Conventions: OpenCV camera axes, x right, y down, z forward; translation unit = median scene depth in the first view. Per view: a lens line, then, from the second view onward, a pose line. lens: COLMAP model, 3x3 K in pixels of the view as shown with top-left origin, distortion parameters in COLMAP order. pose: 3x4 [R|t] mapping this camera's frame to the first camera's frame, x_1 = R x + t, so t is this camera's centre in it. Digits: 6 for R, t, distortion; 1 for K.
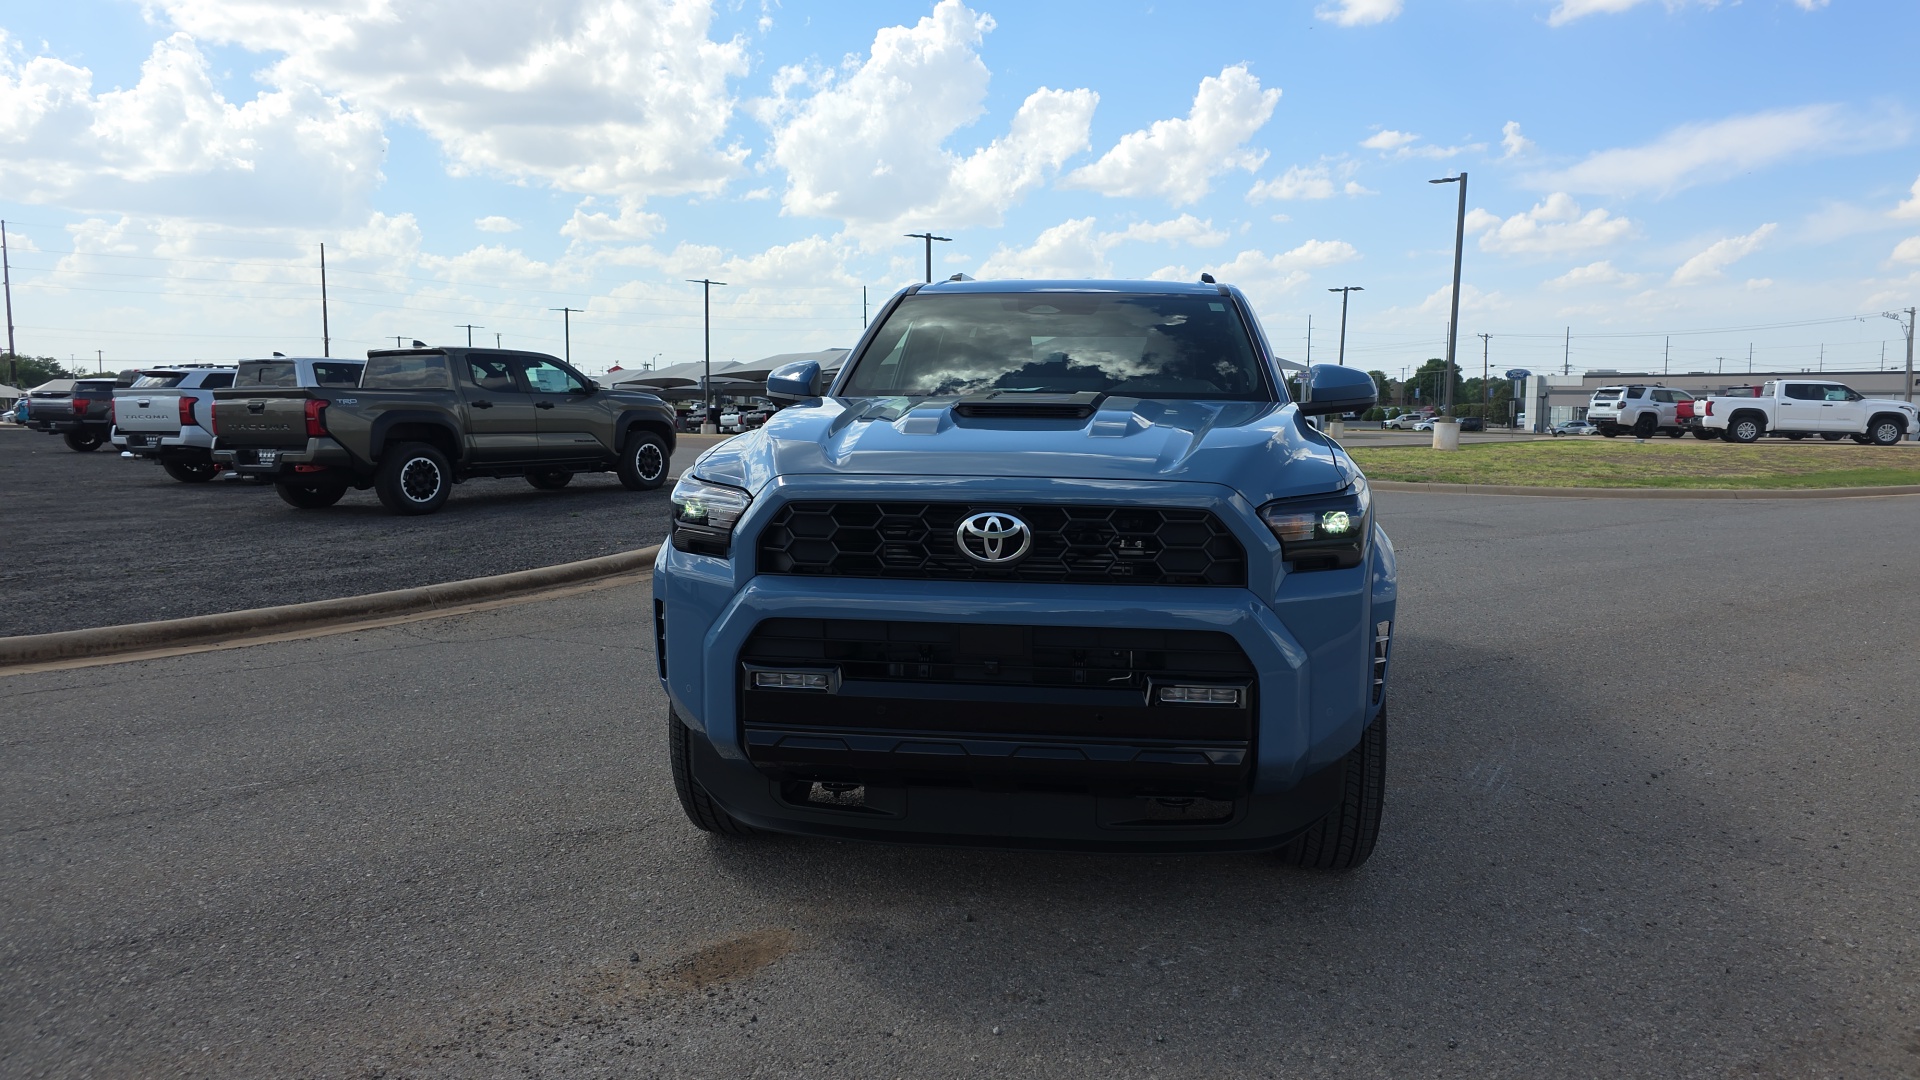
lens RADIAL K [[1291.5, 0, 1000.7], [0, 1291.5, 514.5], [0, 0, 1]] dist [0.065031, -0.078859]
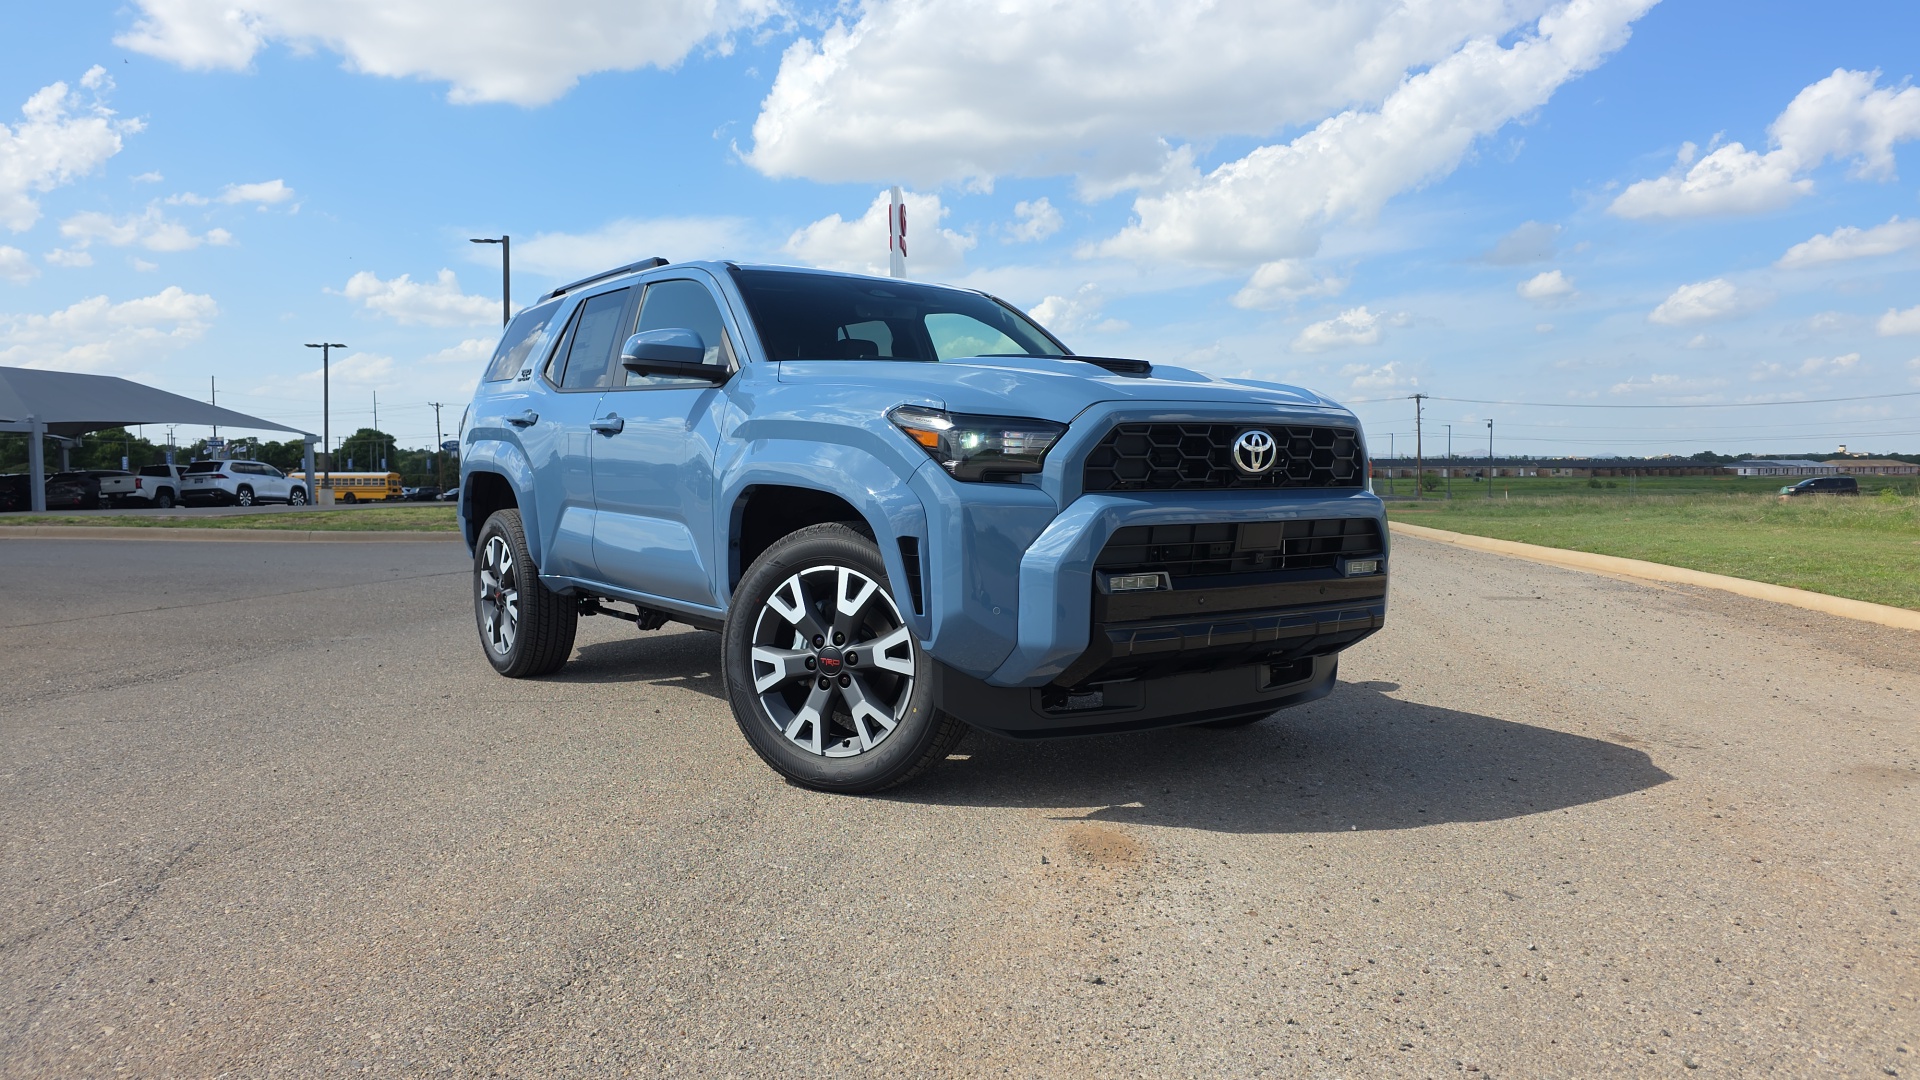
lens RADIAL K [[1301.6, 0, 960.0], [0, 1301.6, 540.0], [0, 0, 1]] dist [0.064768, -0.085377]
pose [[0.727491, -0.038955, 0.685010, -0.097317], [0.064266, 0.997867, -0.011505, 0.008940], [-0.683101, 0.052393, 0.728443, 0.026358]]
